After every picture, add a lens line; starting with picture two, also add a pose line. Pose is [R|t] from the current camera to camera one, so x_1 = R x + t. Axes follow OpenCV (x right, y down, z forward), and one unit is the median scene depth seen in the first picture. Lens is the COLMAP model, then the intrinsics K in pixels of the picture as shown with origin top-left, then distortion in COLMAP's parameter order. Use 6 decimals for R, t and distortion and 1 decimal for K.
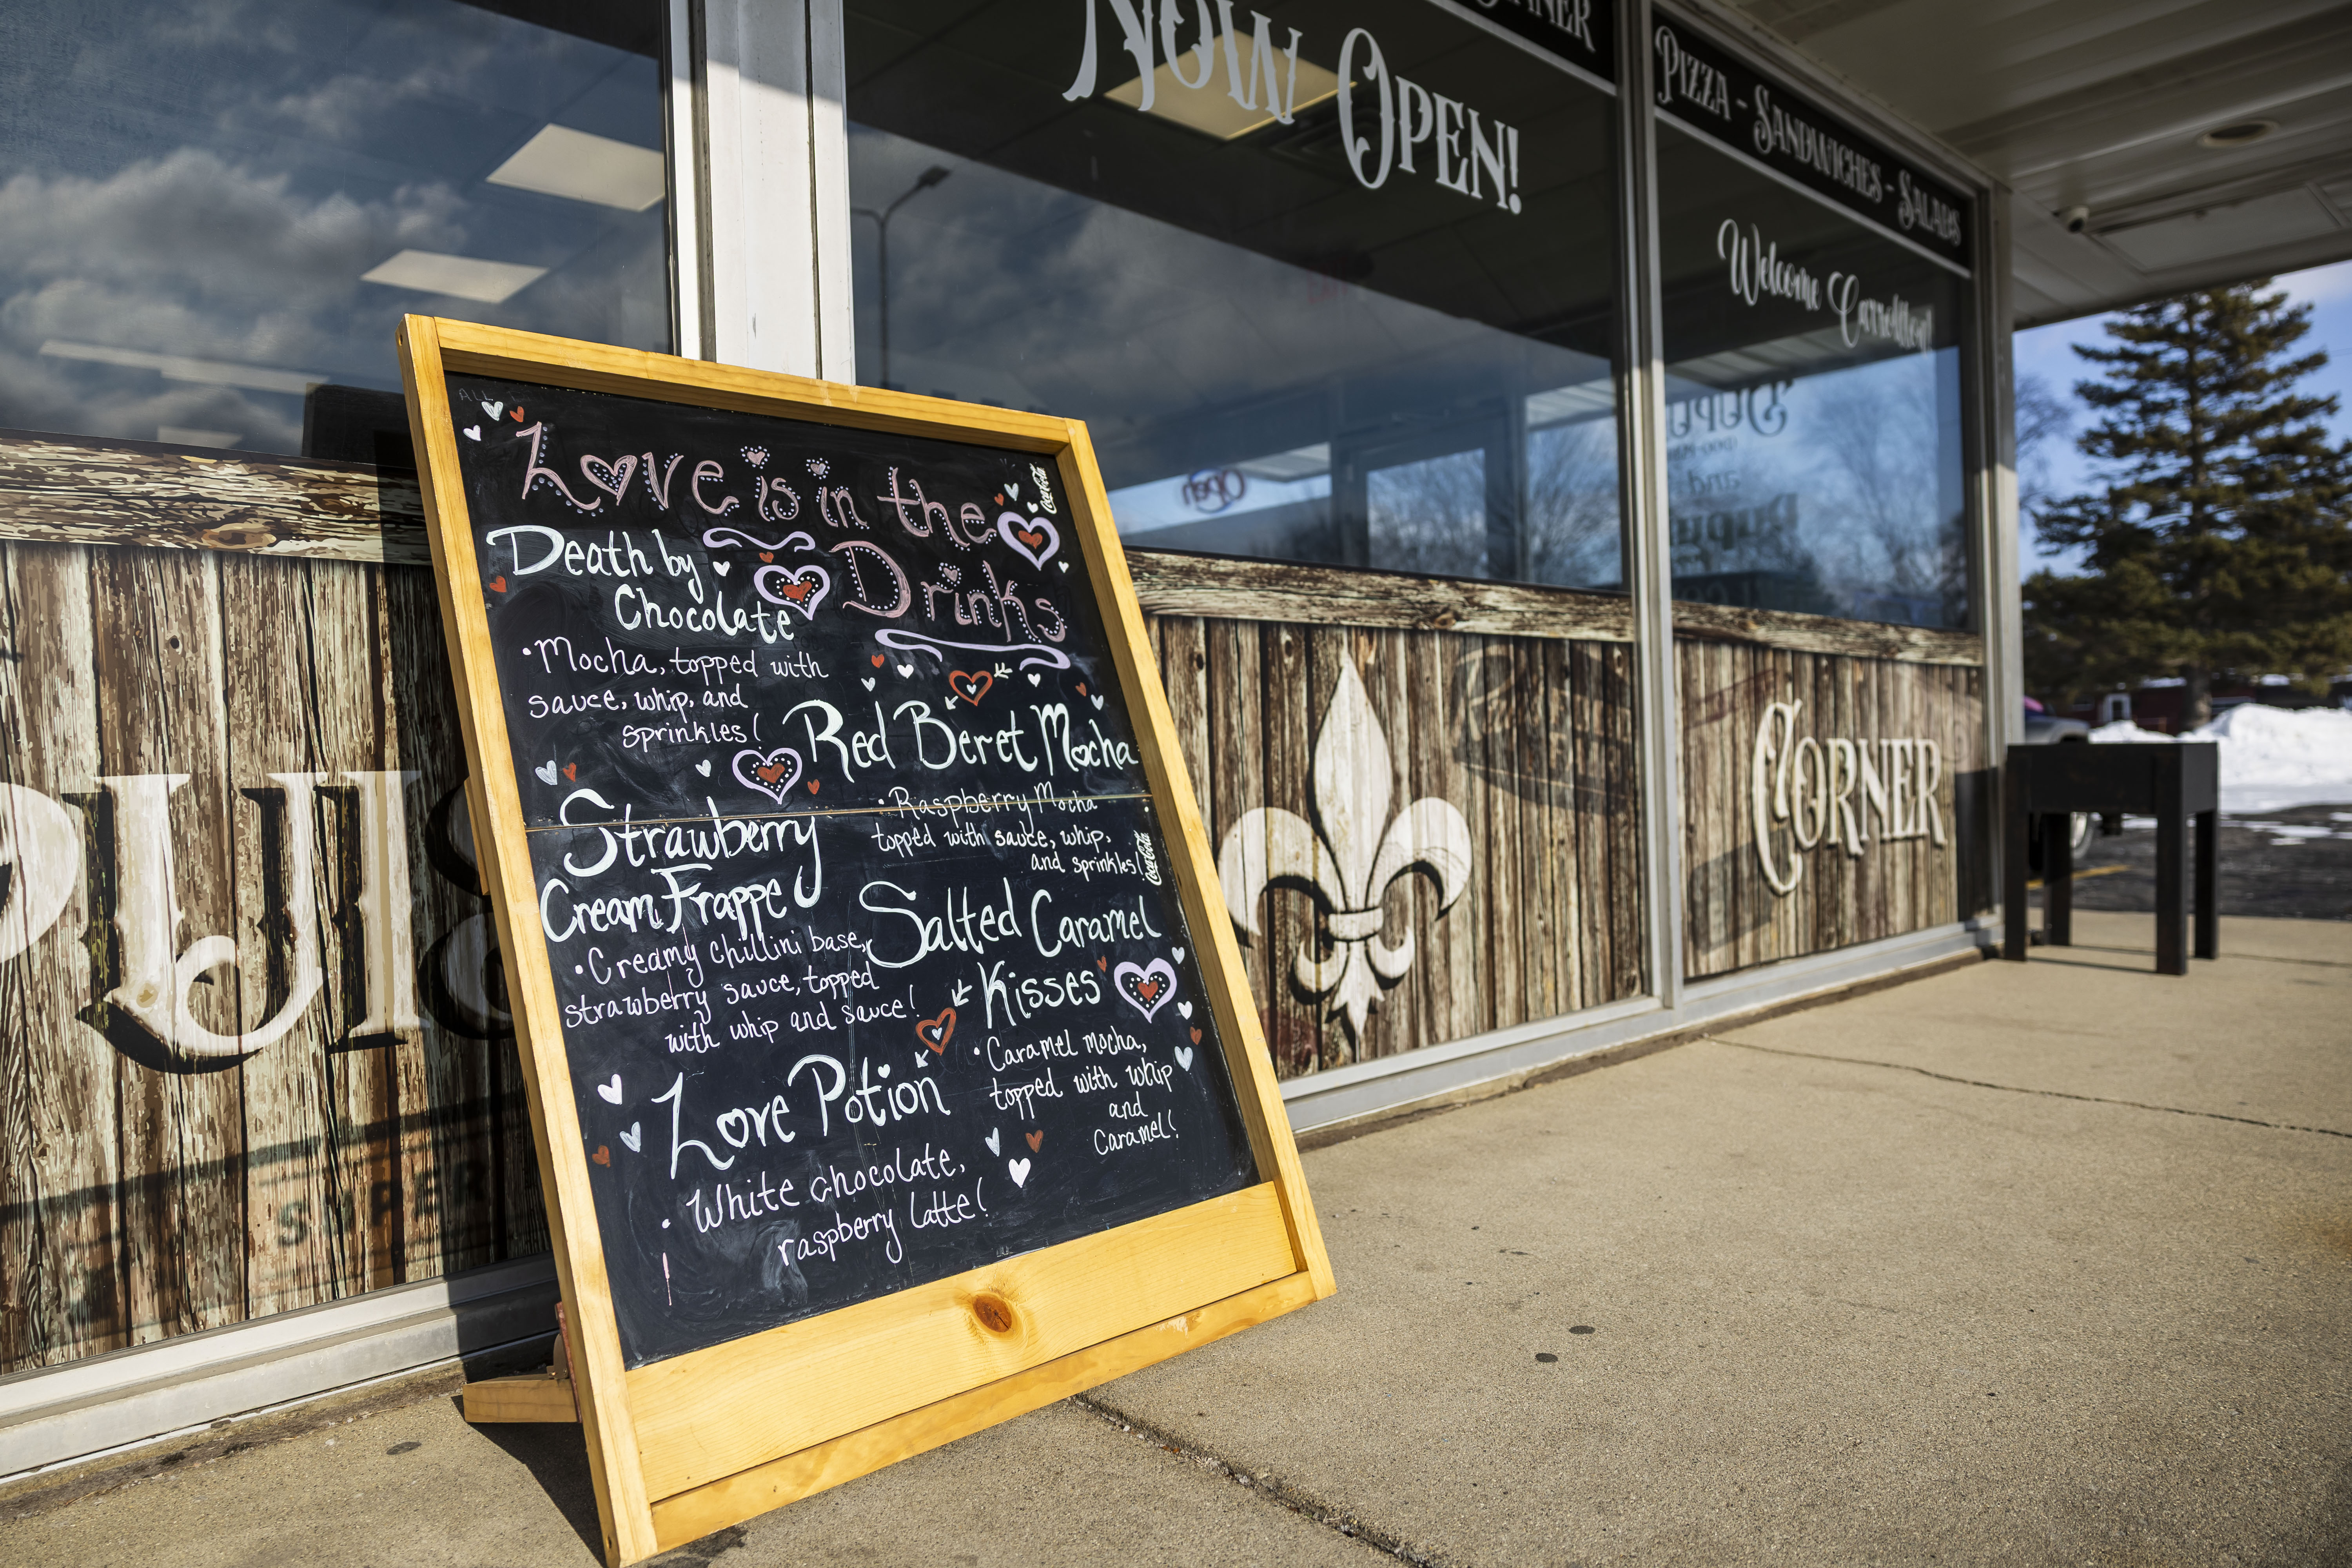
lens RADIAL K [[1577.9, 0, 1176.0], [0, 1577.9, 784.0], [0, 0, 1]] dist [0.000703, 0.001242]
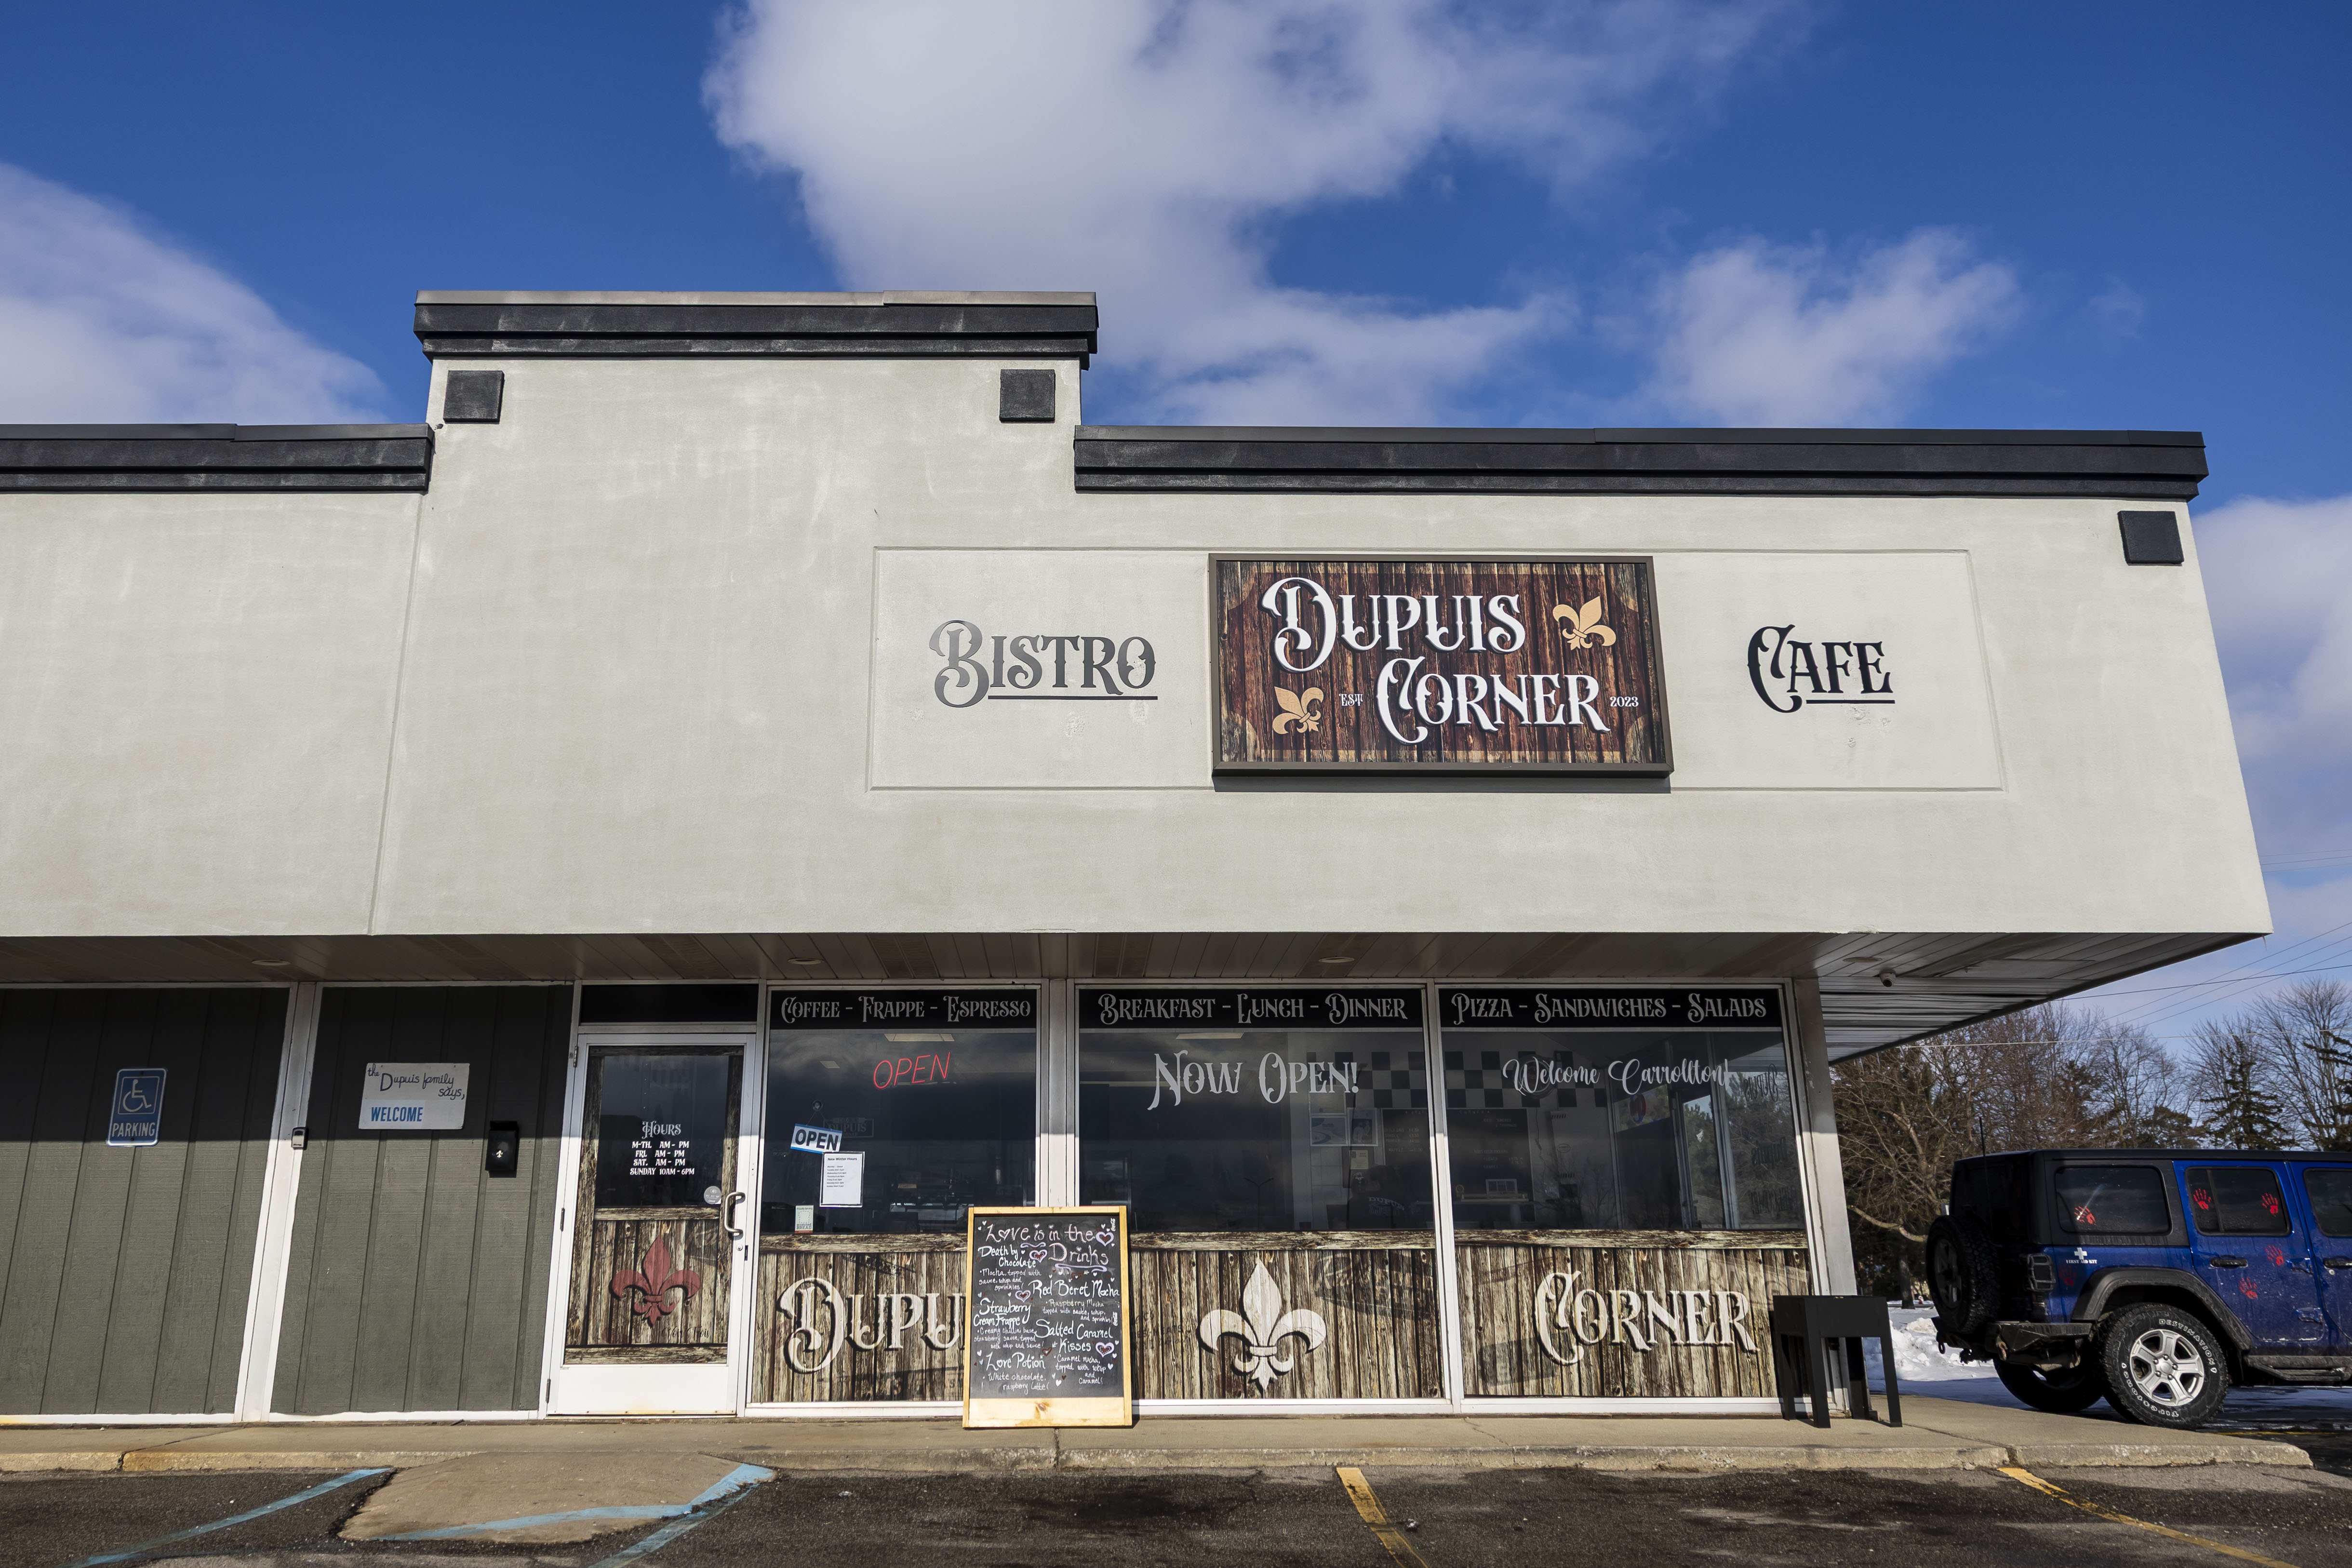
lens RADIAL K [[1930.5, 0, 1103.7], [0, 1930.5, 641.0], [0, 0, 1]] dist [0.003064, 0.008553]
pose [[0.744411, -0.188971, -0.640424, 2.493343], [-0.024682, 0.950674, -0.309207, -0.053588], [0.667266, 0.245984, 0.703028, -2.149174]]
